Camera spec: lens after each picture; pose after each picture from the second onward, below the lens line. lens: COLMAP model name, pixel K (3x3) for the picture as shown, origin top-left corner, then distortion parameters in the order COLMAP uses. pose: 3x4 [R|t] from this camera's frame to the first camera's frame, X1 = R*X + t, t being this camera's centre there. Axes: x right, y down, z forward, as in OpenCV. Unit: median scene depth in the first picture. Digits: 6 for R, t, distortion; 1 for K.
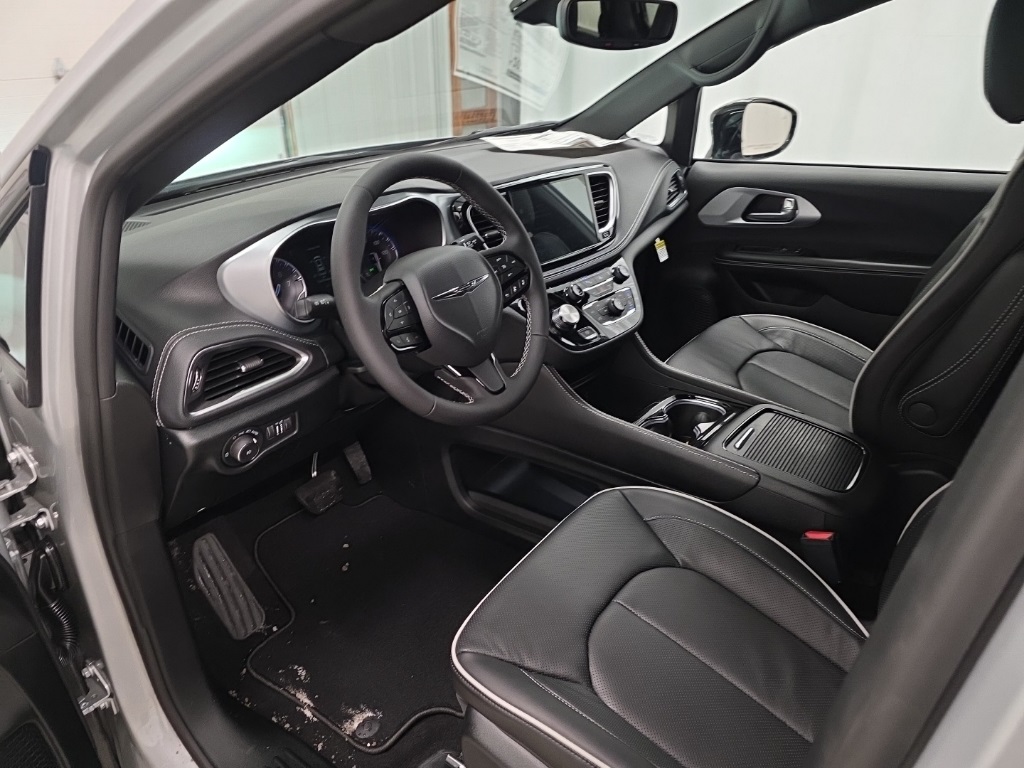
lens RADIAL K [[701.5, 0, 514.3], [0, 701.5, 385.0], [0, 0, 1]] dist [0.068845, -0.066752]
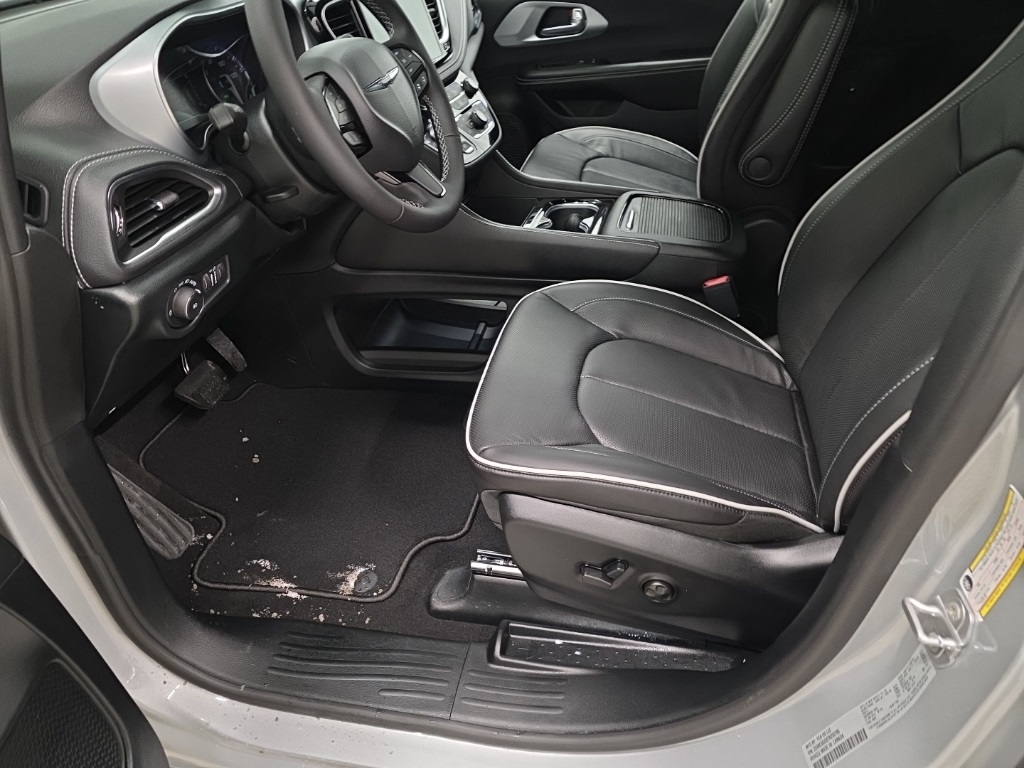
lens RADIAL K [[701.5, 0, 514.3], [0, 701.5, 385.0], [0, 0, 1]] dist [0.068845, -0.066752]
pose [[0.898236, -0.259611, 0.354646, -0.287297], [0.211275, 0.962609, 0.169547, 0.098949], [-0.385402, -0.077365, 0.919500, 0.051722]]
